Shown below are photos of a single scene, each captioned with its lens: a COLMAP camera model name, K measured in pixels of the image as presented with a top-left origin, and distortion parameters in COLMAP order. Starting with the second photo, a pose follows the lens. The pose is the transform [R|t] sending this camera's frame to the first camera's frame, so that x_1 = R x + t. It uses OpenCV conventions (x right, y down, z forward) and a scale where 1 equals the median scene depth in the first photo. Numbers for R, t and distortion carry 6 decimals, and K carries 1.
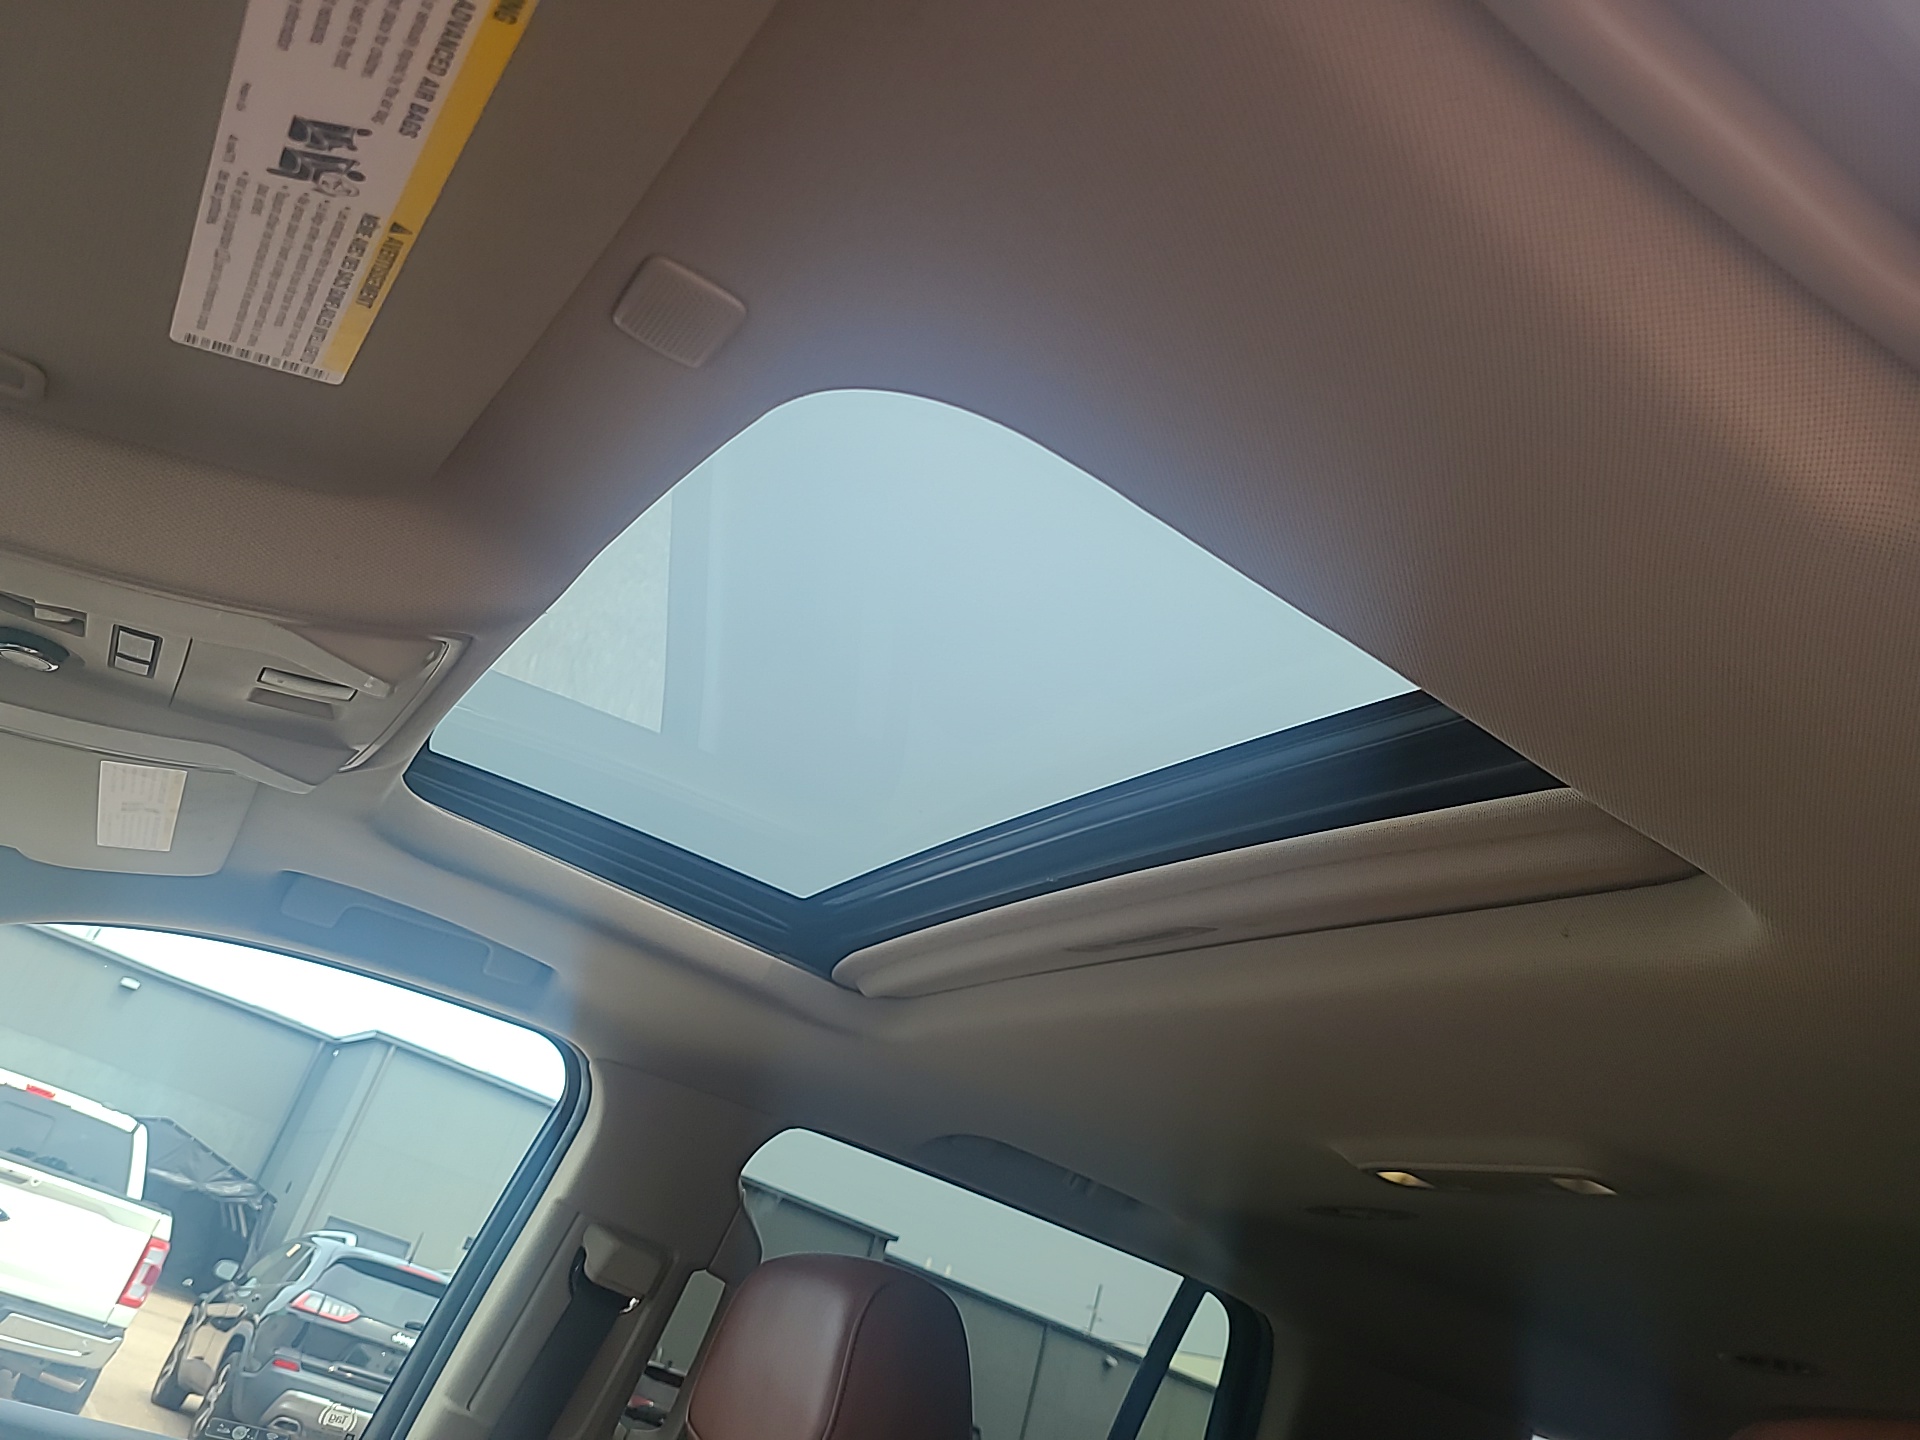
lens RADIAL K [[1487.6, 0, 935.9], [0, 1487.6, 728.8], [0, 0, 1]] dist [0.034529, 0.003562]
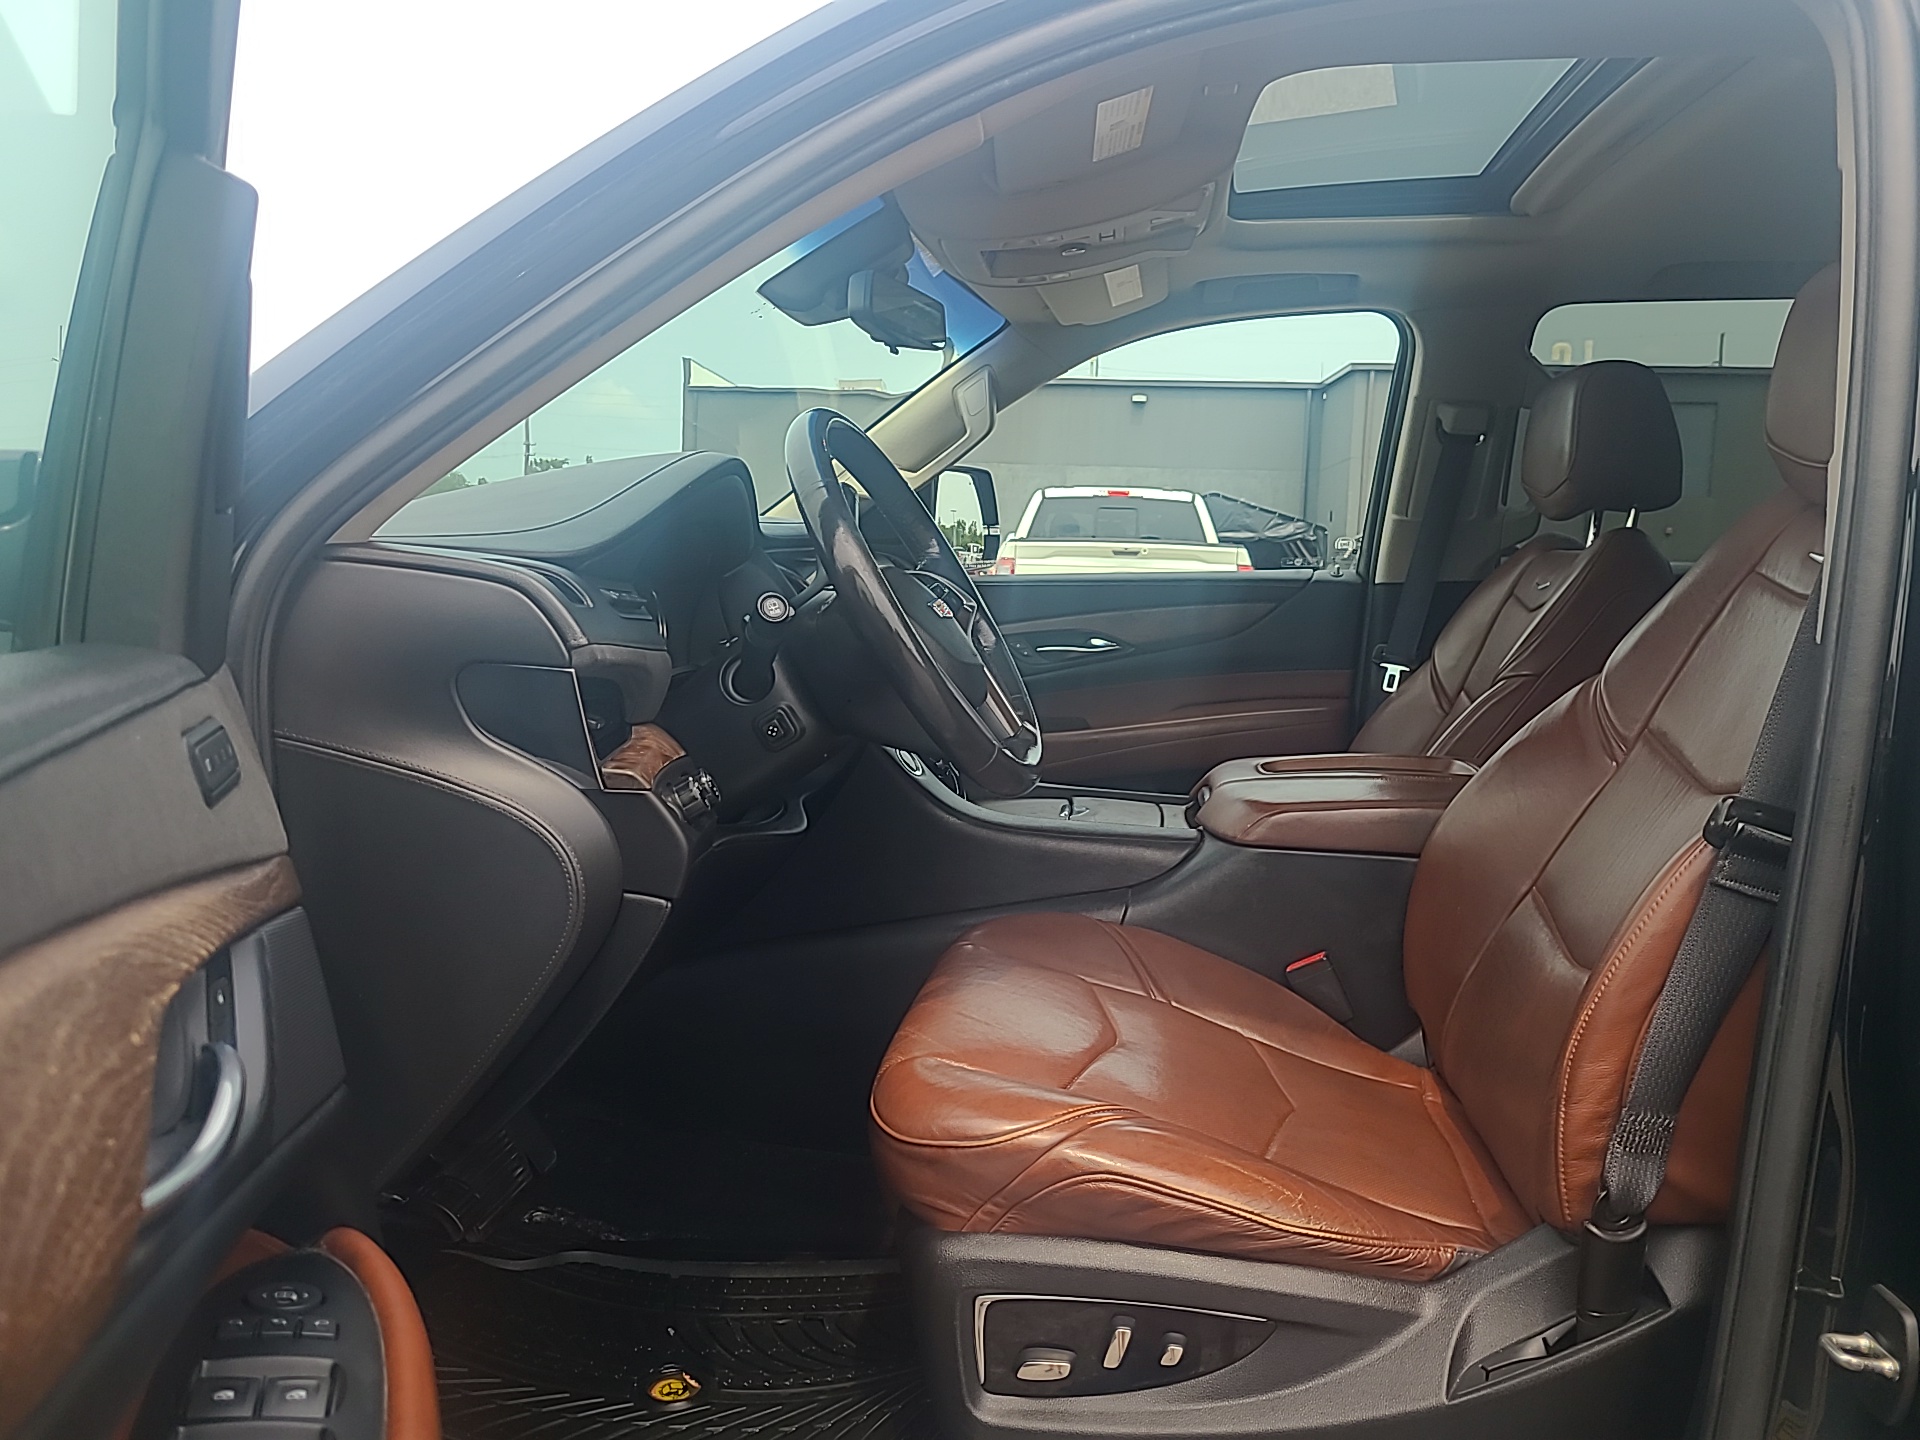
lens RADIAL K [[1487.6, 0, 935.9], [0, 1487.6, 728.8], [0, 0, 1]] dist [0.034529, 0.003562]
pose [[0.752986, -0.197858, -0.627587, 0.048113], [0.453244, 0.847366, 0.276660, -0.012221], [0.477056, -0.492771, 0.727732, -0.099690]]
